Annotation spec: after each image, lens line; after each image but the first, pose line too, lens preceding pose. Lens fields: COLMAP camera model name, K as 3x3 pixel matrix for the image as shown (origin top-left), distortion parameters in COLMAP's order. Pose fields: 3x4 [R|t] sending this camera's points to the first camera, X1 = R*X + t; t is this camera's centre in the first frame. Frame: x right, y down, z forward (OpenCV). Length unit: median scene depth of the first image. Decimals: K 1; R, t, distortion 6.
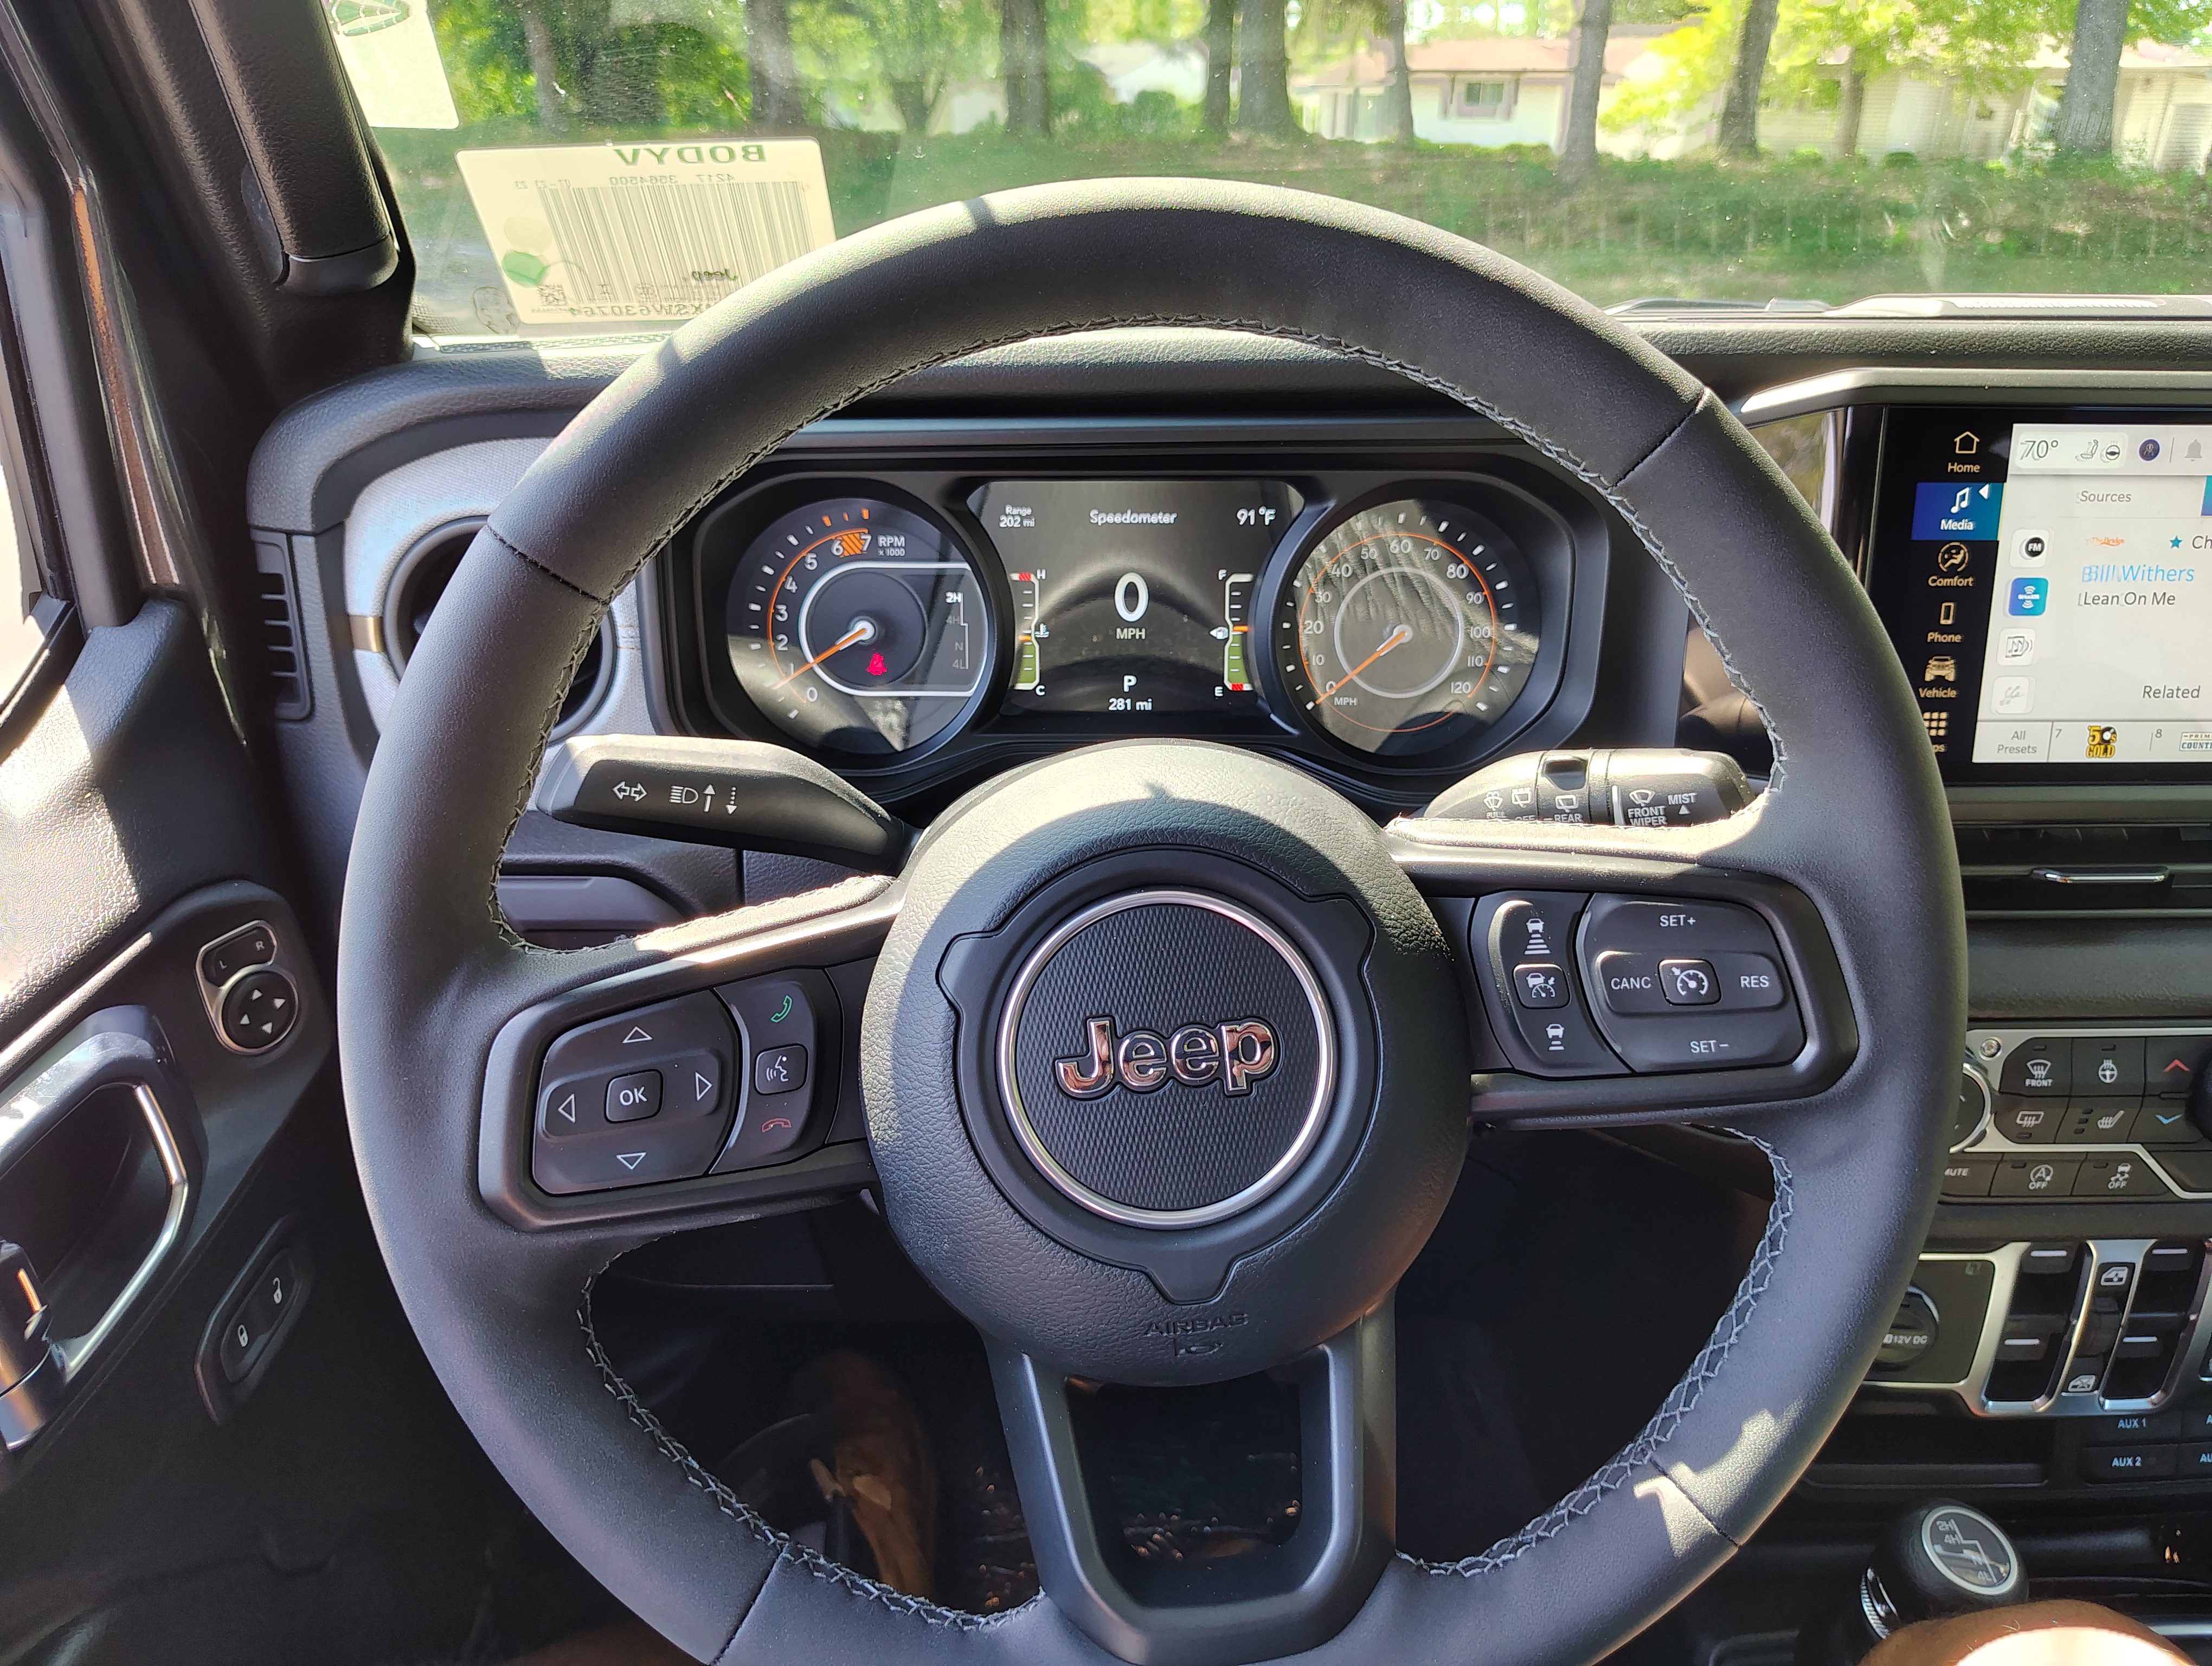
lens RADIAL K [[1553.2, 0, 1106.0], [0, 1553.2, 833.0], [0, 0, 1]] dist [0.045352, -0.095628]
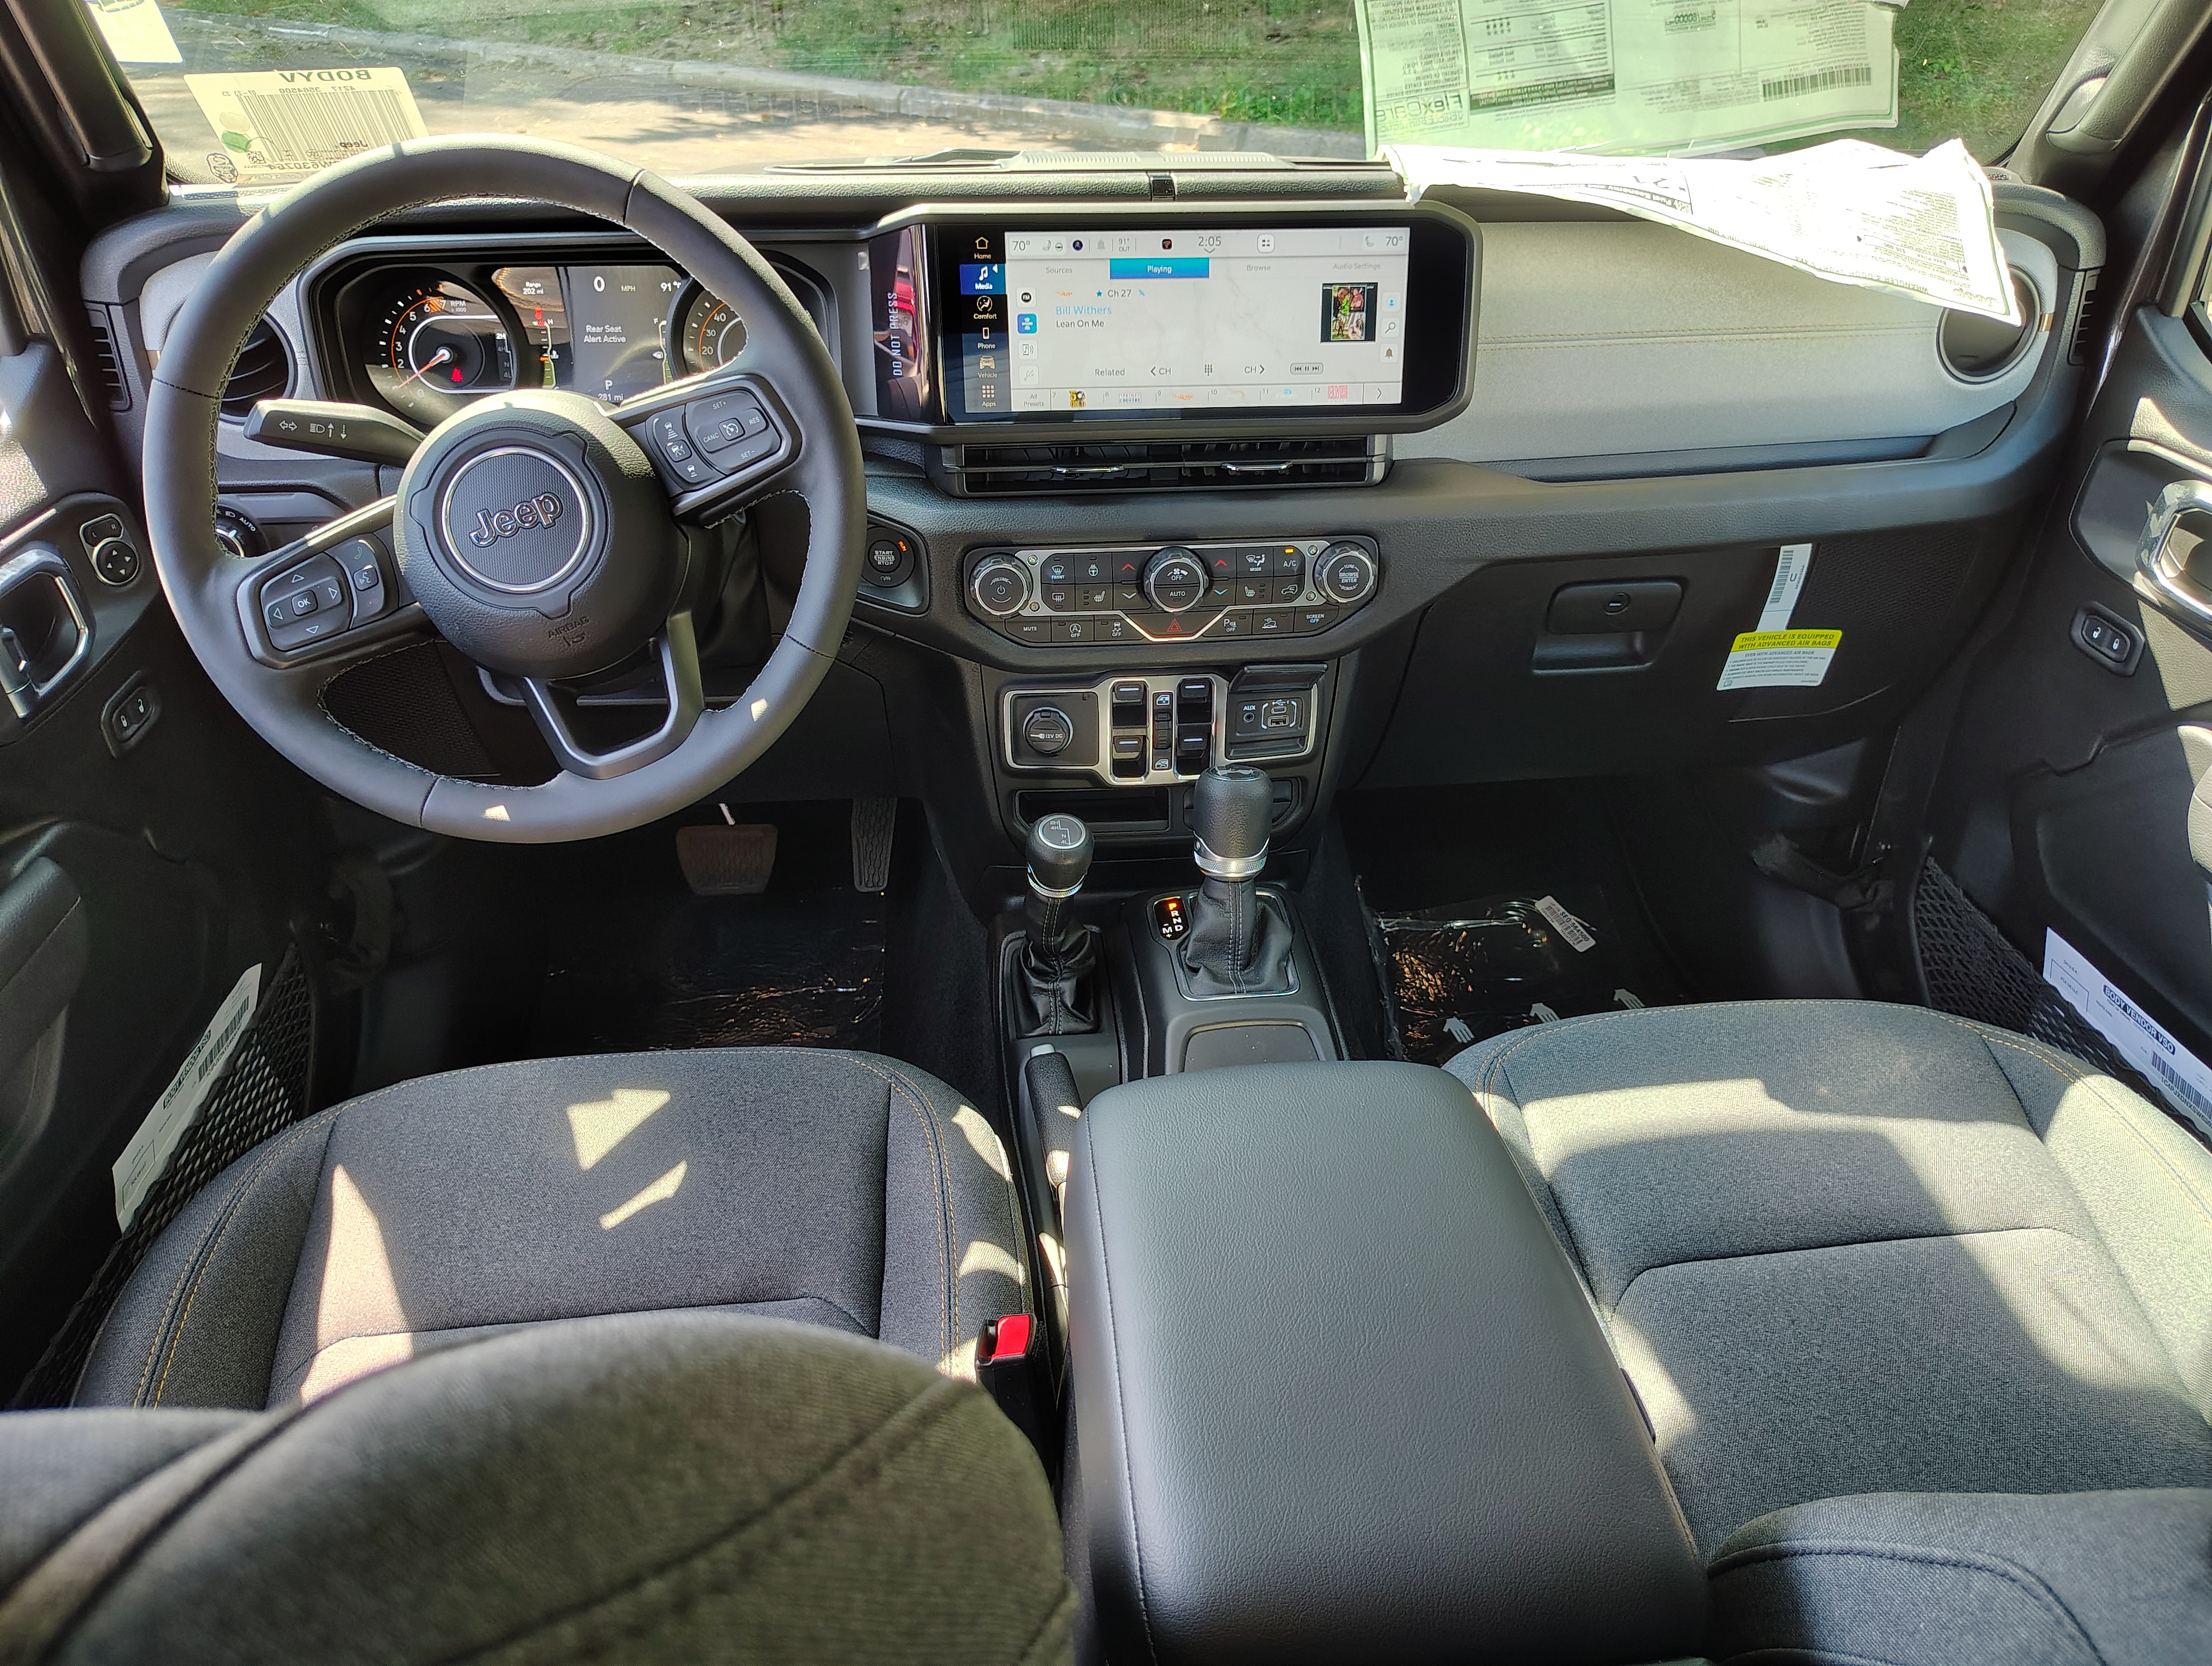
lens RADIAL K [[1561.0, 0, 1146.0], [0, 1561.0, 833.1], [0, 0, 1]] dist [-0.006956, -0.005098]
pose [[0.996185, -0.037579, 0.078758, 0.495270], [0.027290, 0.991415, 0.127876, 0.211908], [-0.082888, -0.125239, 0.988658, -0.925076]]
